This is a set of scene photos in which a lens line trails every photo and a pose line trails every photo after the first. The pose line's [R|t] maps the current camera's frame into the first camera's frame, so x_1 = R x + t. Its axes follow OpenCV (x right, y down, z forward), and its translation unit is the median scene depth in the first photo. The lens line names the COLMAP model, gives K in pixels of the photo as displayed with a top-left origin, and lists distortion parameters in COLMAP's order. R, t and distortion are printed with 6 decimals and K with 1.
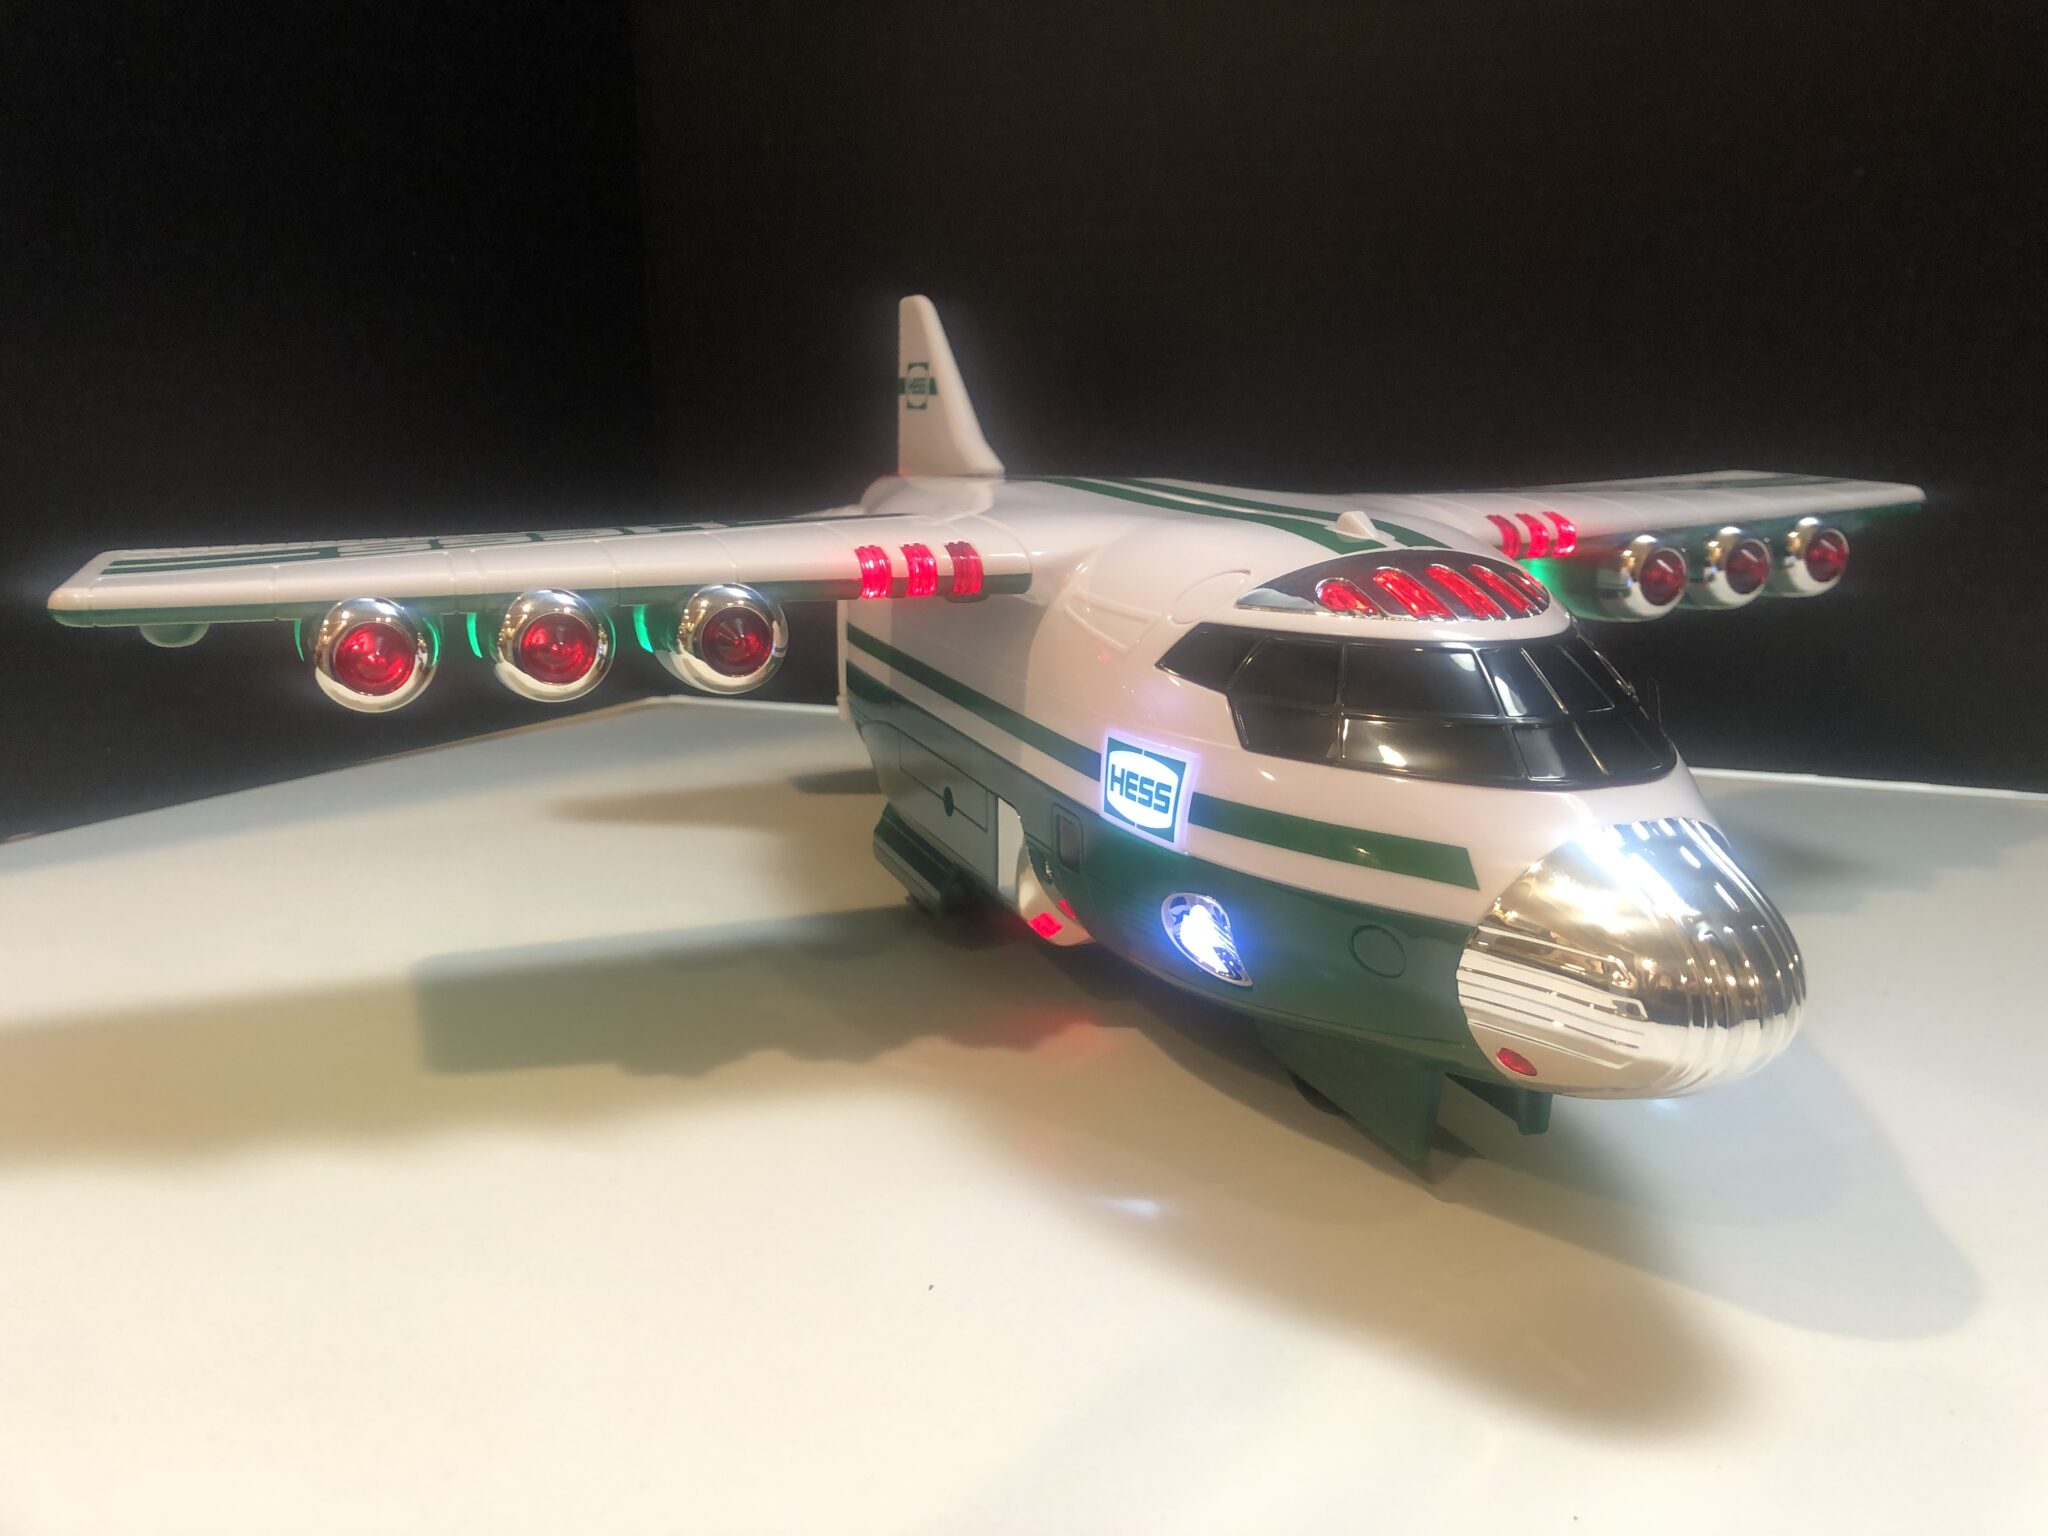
lens RADIAL K [[1683.3, 0, 1021.3], [0, 1683.3, 776.4], [0, 0, 1]] dist [0.092903, -0.155823]
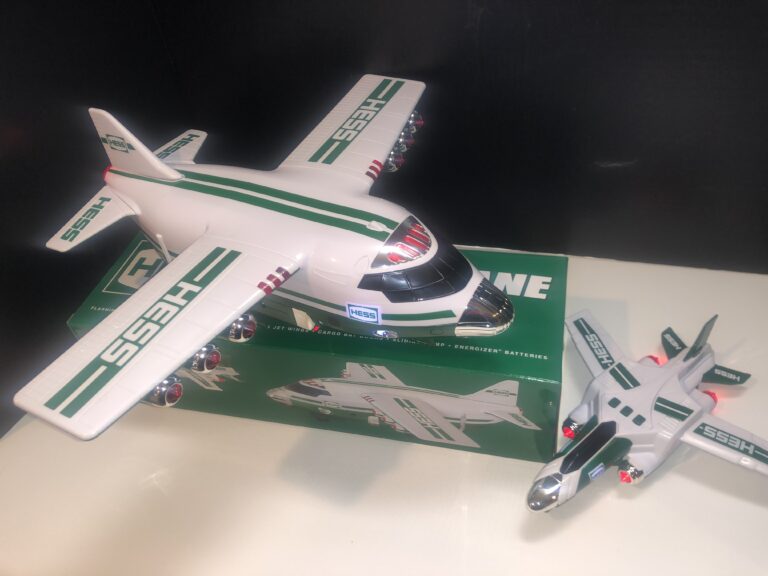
lens RADIAL K [[630.0, 0, 379.2], [0, 630.0, 288.5], [0, 0, 1]] dist [0.058905, -0.066650]
pose [[0.764561, -0.512226, 0.391243, -0.469186], [0.274766, 0.808097, 0.521040, -0.831069], [-0.583052, -0.290866, 0.758582, -0.179052]]
